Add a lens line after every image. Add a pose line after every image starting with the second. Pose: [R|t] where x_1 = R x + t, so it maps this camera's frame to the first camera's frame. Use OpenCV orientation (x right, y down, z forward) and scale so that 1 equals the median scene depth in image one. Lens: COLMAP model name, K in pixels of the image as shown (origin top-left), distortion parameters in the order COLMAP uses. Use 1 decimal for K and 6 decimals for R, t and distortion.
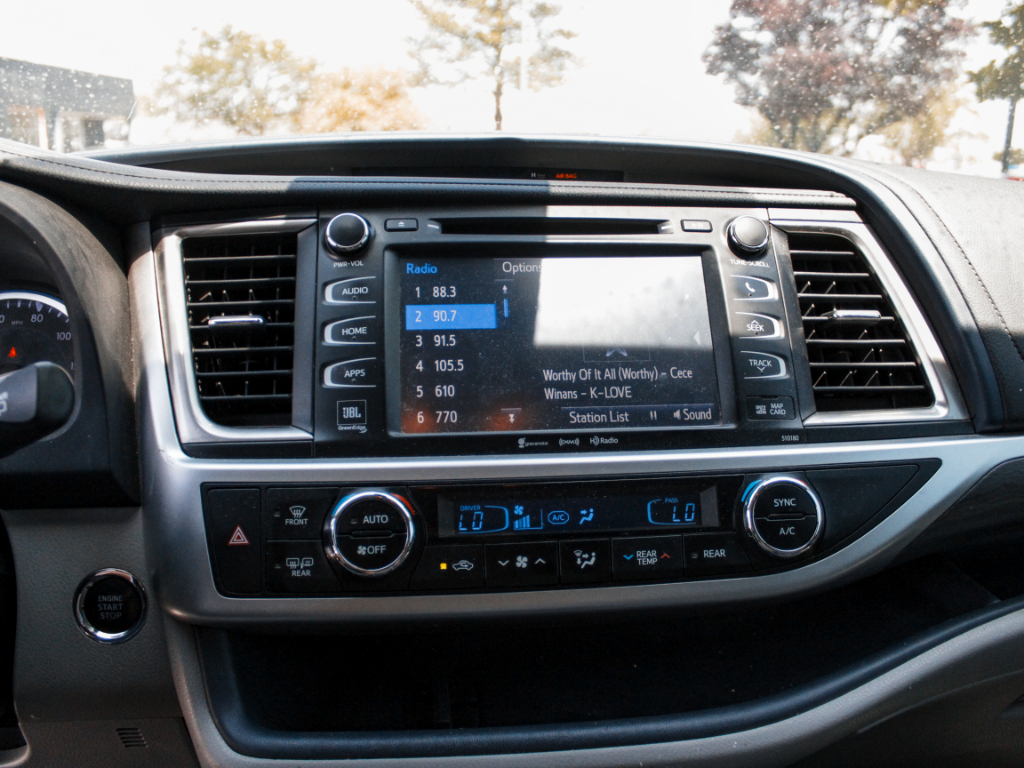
lens RADIAL K [[940.7, 0, 512.0], [0, 940.7, 384.0], [0, 0, 1]] dist [-0.176452, 0.150184]
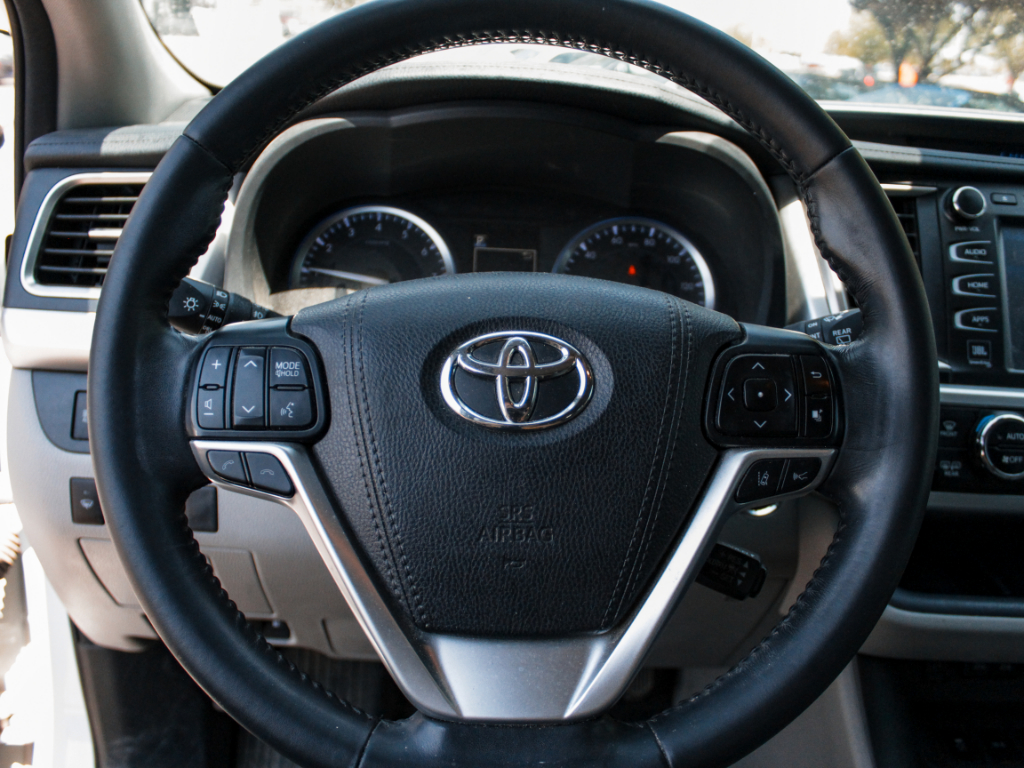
lens RADIAL K [[940.7, 0, 512.0], [0, 940.7, 384.0], [0, 0, 1]] dist [-0.176452, 0.150184]
pose [[0.994767, 0.077107, -0.067030, -0.682737], [-0.068738, 0.990481, 0.119258, -0.026273], [0.075587, -0.114027, 0.990598, -0.261054]]
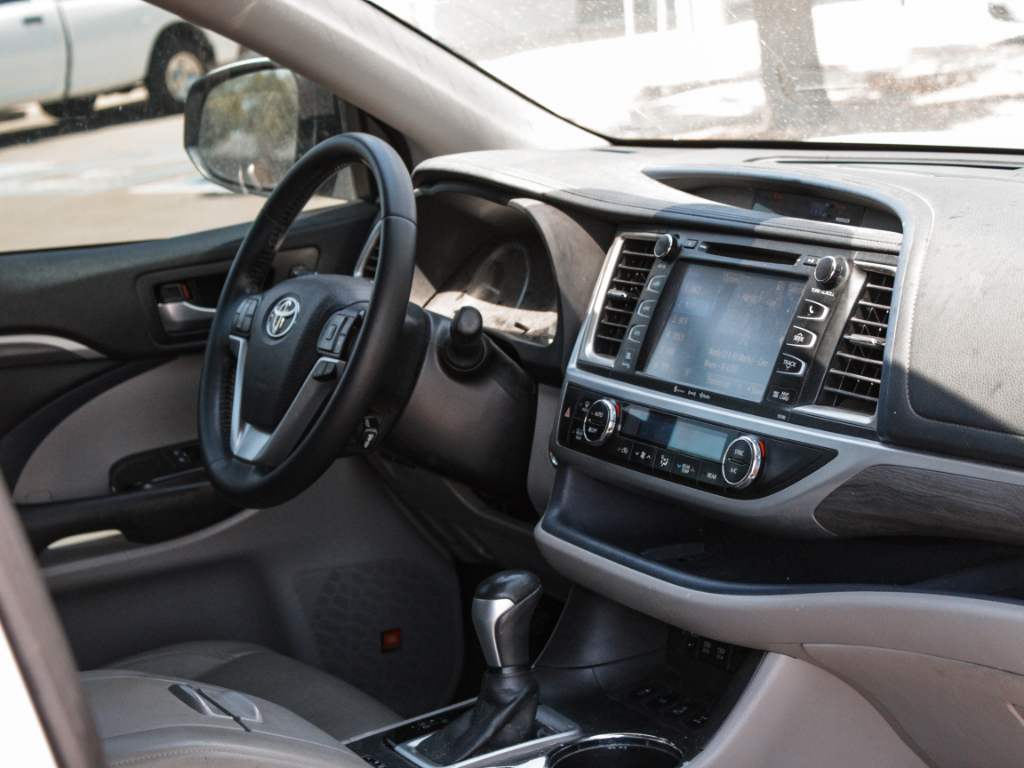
lens RADIAL K [[2120.2, 0, 512.0], [0, 2120.2, 384.0], [0, 0, 1]] dist [0.003731, -0.129756]
pose [[0.396491, 0.149532, -0.905778, 3.081528], [-0.105781, 0.987515, 0.116722, -0.329152], [0.911924, 0.049535, 0.407359, -0.721269]]
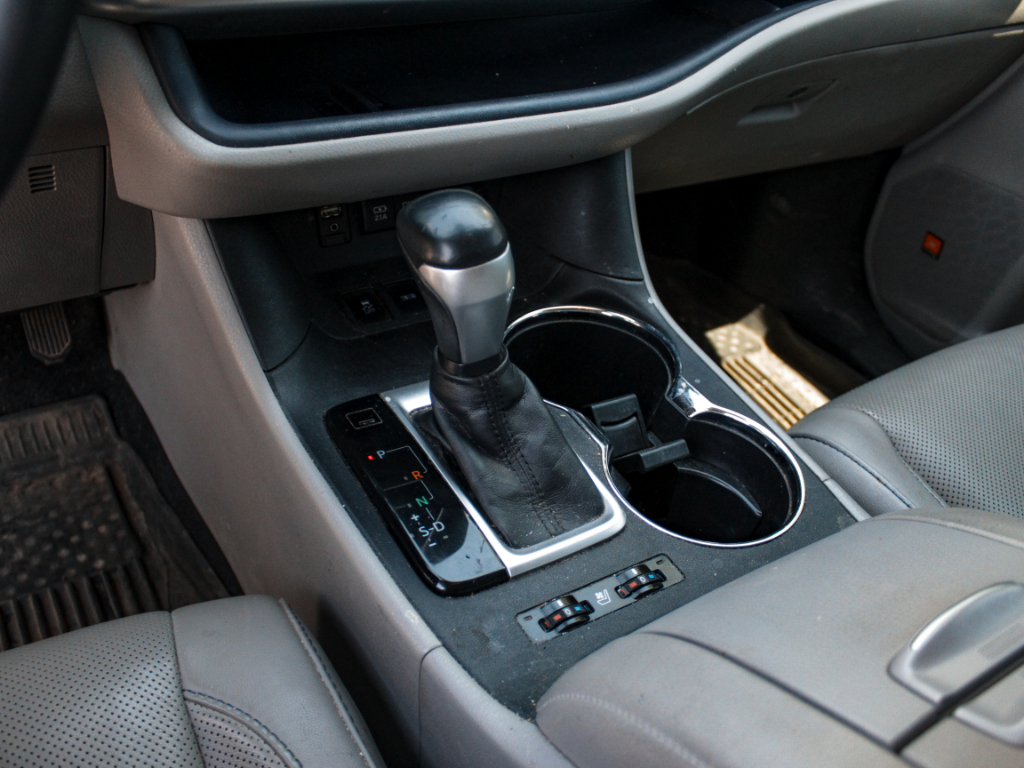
lens RADIAL K [[940.7, 0, 512.0], [0, 940.7, 384.0], [0, 0, 1]] dist [-0.176452, 0.150184]
pose [[0.895665, -0.184146, 0.404813, -0.413073], [-0.019579, 0.893038, 0.449555, 0.157415], [-0.444298, -0.410577, 0.796258, -0.044401]]
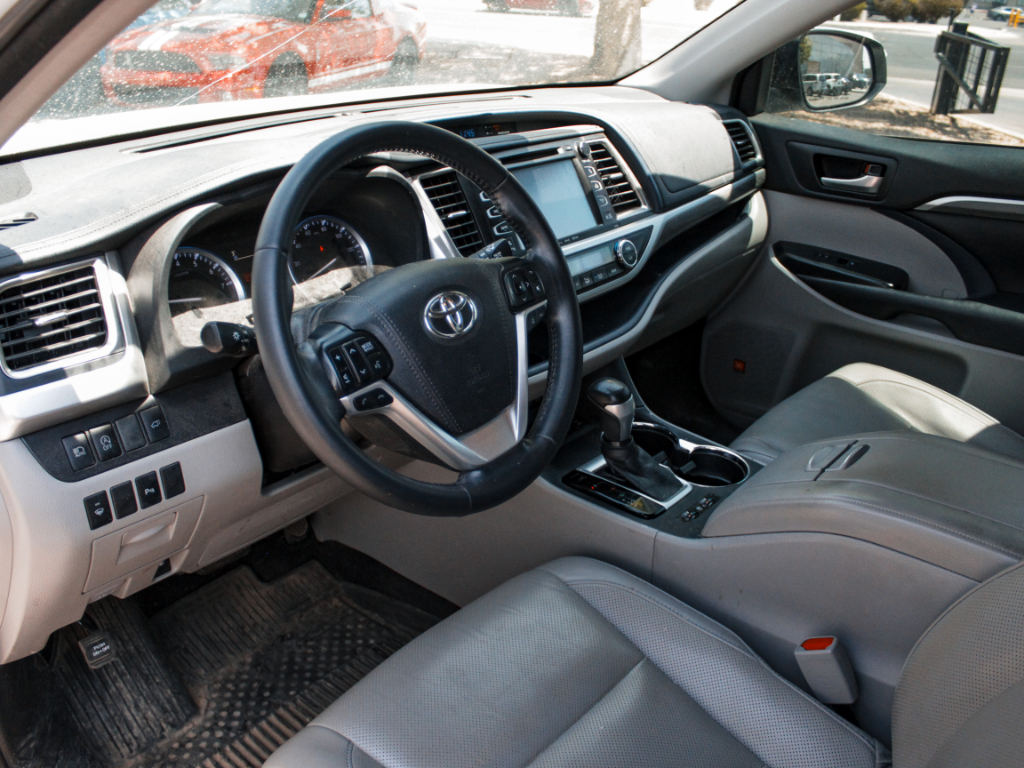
lens RADIAL K [[952.1, 0, 512.0], [0, 952.1, 384.0], [0, 0, 1]] dist [-0.168304, 0.163886]
pose [[0.719920, -0.268611, 0.639971, -1.799786], [0.126683, 0.957439, 0.259351, -0.253302], [-0.682398, -0.105638, 0.723308, -0.838435]]
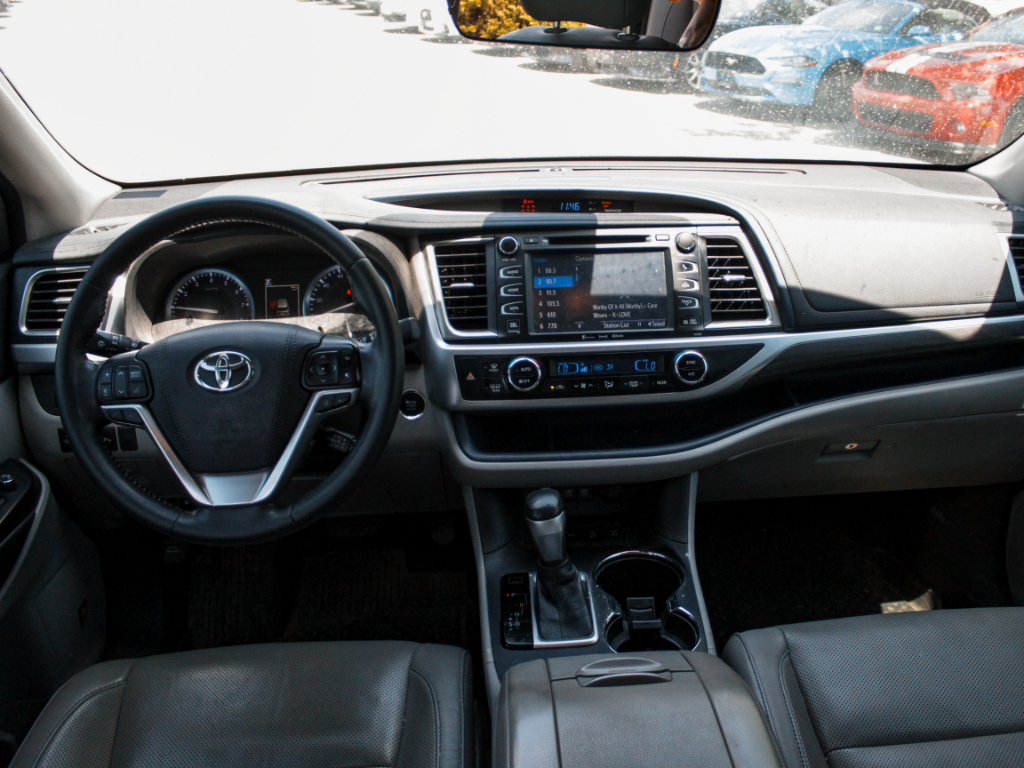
lens RADIAL K [[948.8, 0, 569.2], [0, 948.8, 382.8], [0, 0, 1]] dist [-0.168421, 0.153746]
pose [[0.999800, 0.001032, -0.019968, 0.021322], [0.002889, 0.980731, 0.195340, -0.288113], [0.019785, -0.195359, 0.980532, -1.371587]]
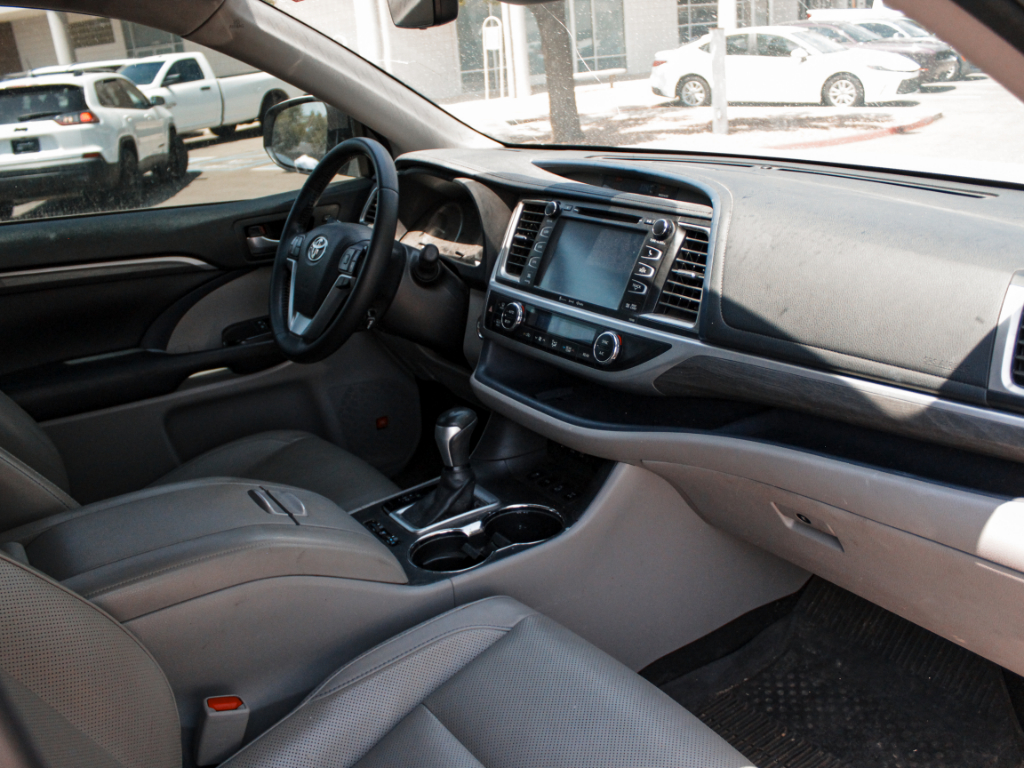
lens RADIAL K [[952.1, 0, 512.0], [0, 952.1, 384.0], [0, 0, 1]] dist [-0.168304, 0.163886]
pose [[0.471896, 0.265601, -0.840696, 2.163105], [-0.123198, 0.964054, 0.235421, -0.303839], [0.873004, -0.007522, 0.487655, -0.408124]]
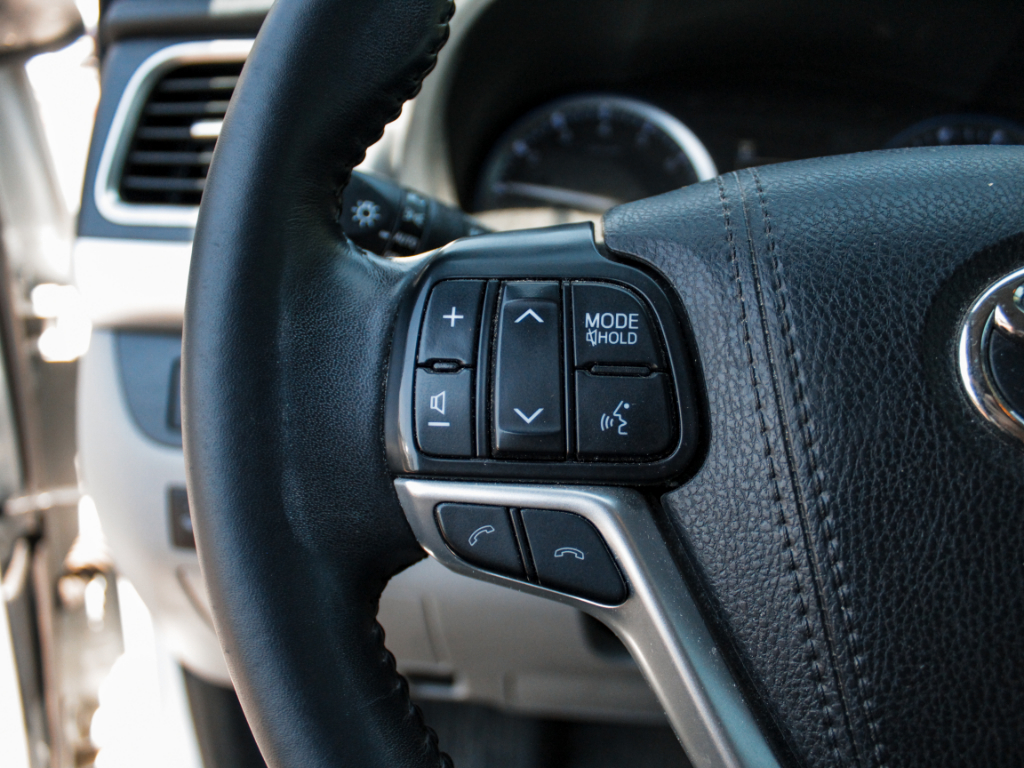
lens RADIAL K [[914.9, 0, 512.0], [0, 914.9, 384.0], [0, 0, 1]] dist [-0.191070, 0.139721]
pose [[0.982562, 0.095269, -0.159676, -0.903847], [-0.068619, 0.983935, 0.164811, 0.033359], [0.172813, -0.150980, 0.973314, 0.149123]]
